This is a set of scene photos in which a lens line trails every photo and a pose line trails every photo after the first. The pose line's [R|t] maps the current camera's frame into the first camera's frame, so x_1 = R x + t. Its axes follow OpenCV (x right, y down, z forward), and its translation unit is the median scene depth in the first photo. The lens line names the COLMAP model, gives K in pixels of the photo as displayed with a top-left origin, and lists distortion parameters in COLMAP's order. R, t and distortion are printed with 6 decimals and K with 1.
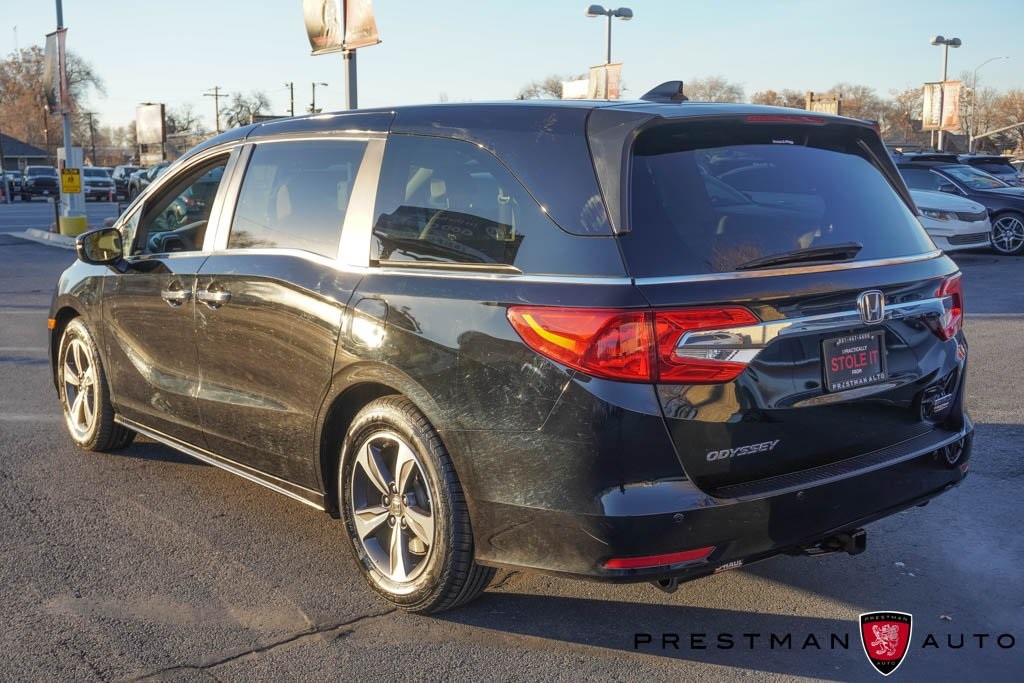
lens RADIAL K [[1150.5, 0, 514.4], [0, 1150.5, 344.7], [0, 0, 1]] dist [0.019488, 0.000000]
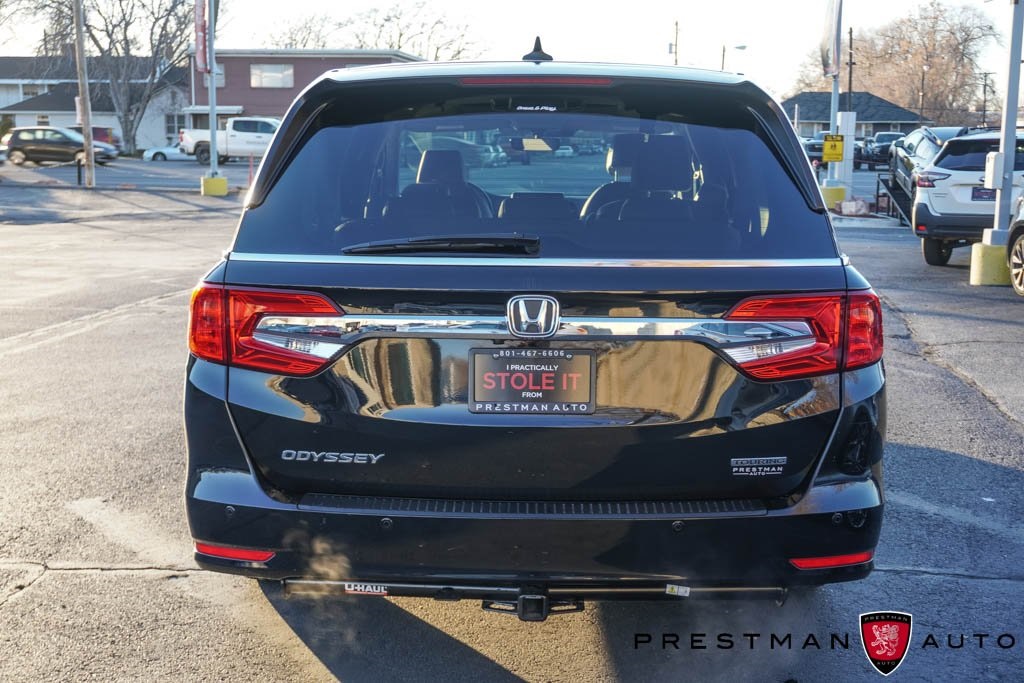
lens RADIAL K [[1346.0, 0, 512.6], [0, 1346.0, 336.9], [0, 0, 1]] dist [0.037225, 0.000000]
pose [[0.757126, 0.119024, -0.642334, 0.896607], [-0.113088, 0.992297, 0.050573, -0.063832], [0.643406, 0.034350, 0.764754, 0.271199]]
